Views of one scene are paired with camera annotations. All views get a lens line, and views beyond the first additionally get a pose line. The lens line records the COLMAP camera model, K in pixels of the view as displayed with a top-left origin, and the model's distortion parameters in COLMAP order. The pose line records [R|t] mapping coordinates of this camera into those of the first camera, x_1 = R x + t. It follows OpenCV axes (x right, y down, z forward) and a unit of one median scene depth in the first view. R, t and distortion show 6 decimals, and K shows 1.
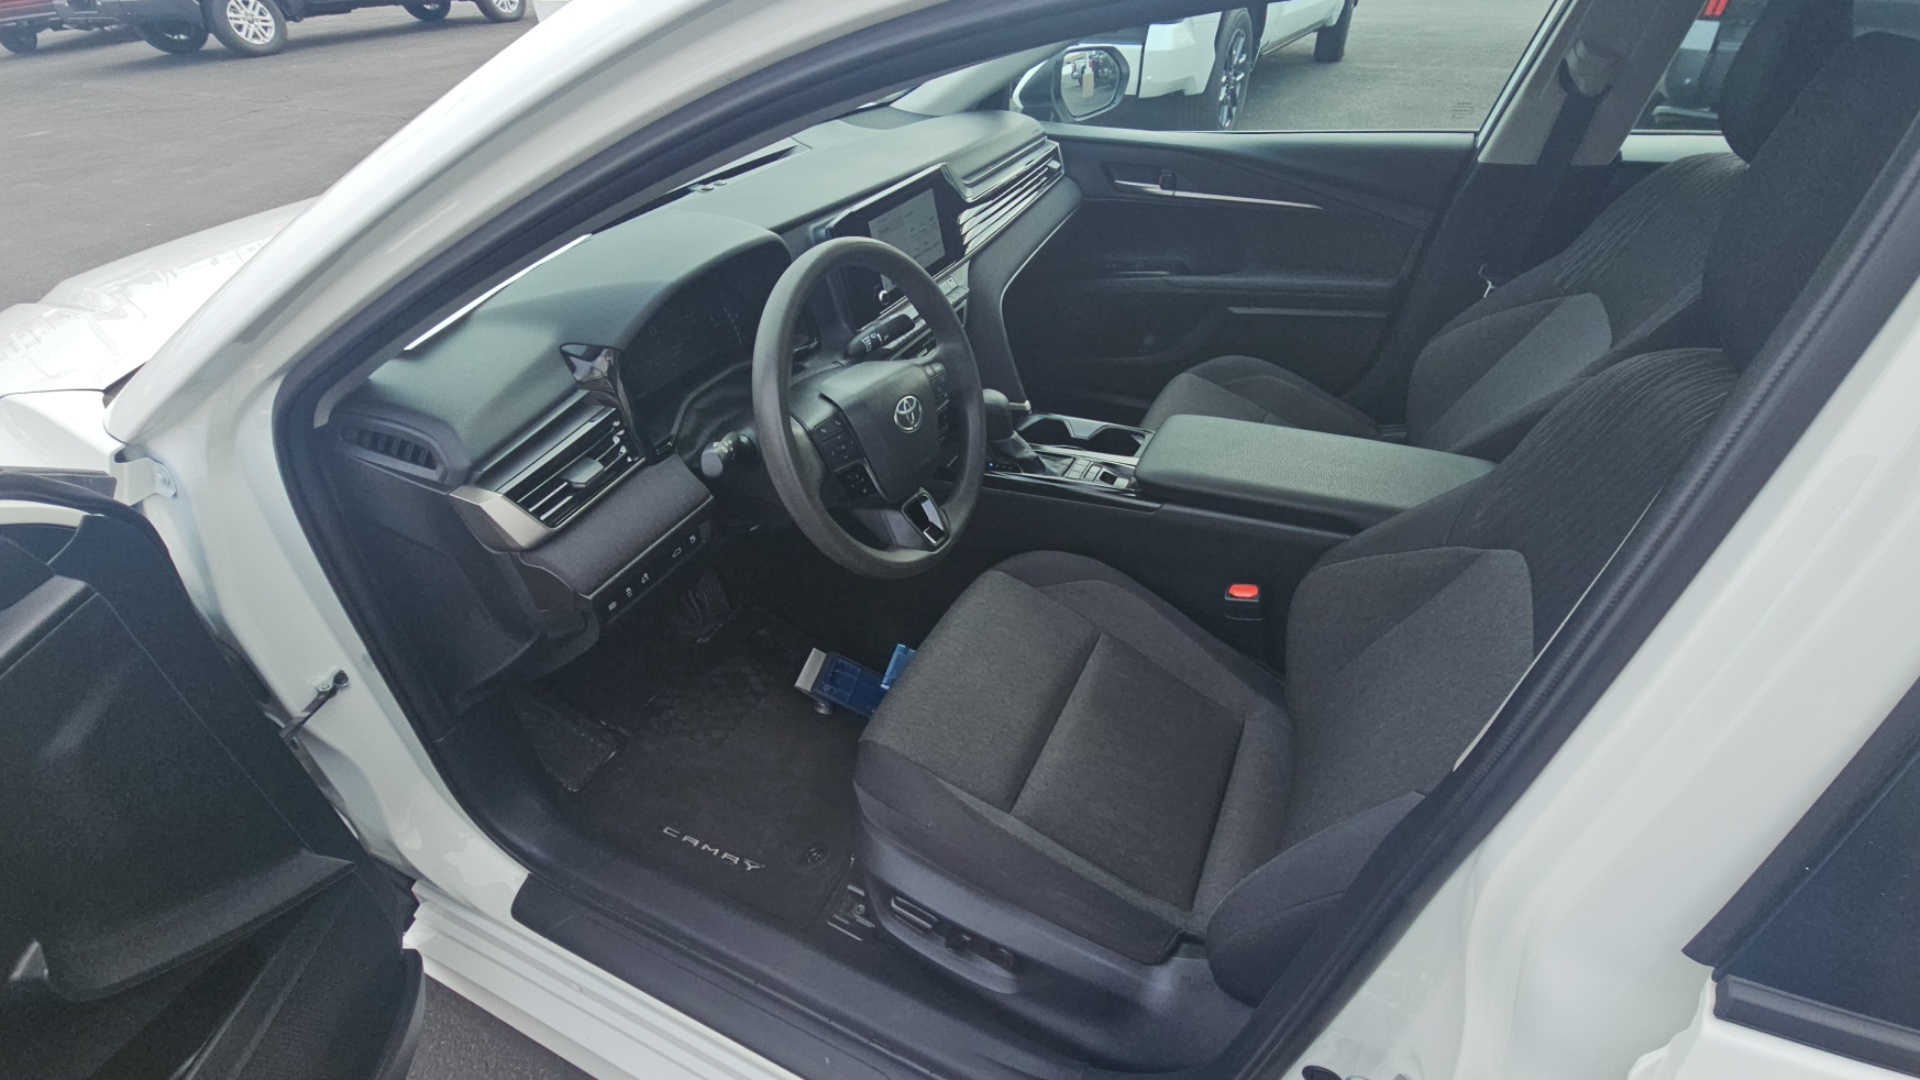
lens RADIAL K [[853.9, 0, 985.6], [0, 853.9, 537.8], [0, 0, 1]] dist [0.008381, -0.006135]
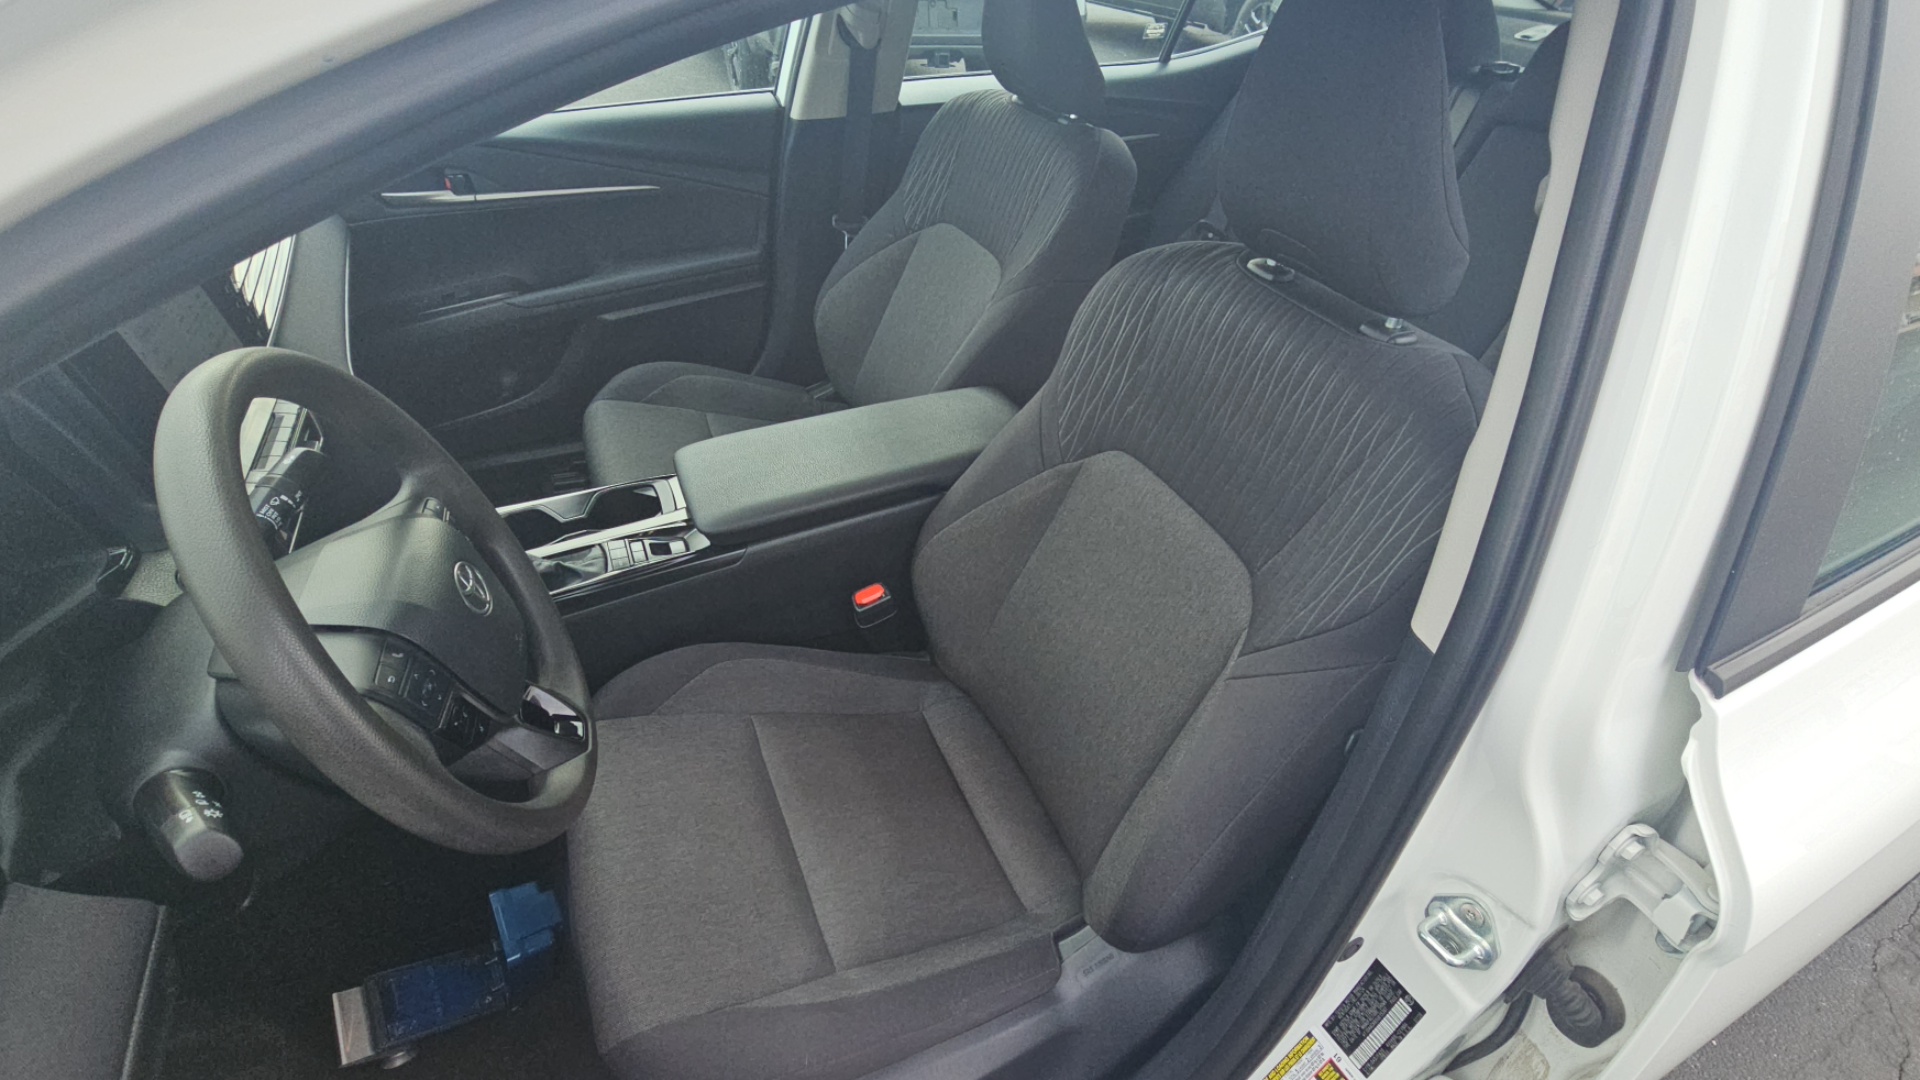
lens RADIAL K [[853.9, 0, 960.6], [0, 853.9, 540.7], [0, 0, 1]] dist [0.008381, -0.006135]
pose [[0.636271, -0.417845, 0.648509, -0.196946], [0.398956, 0.897704, 0.186978, -0.114361], [-0.660298, 0.139758, 0.737885, 0.212495]]
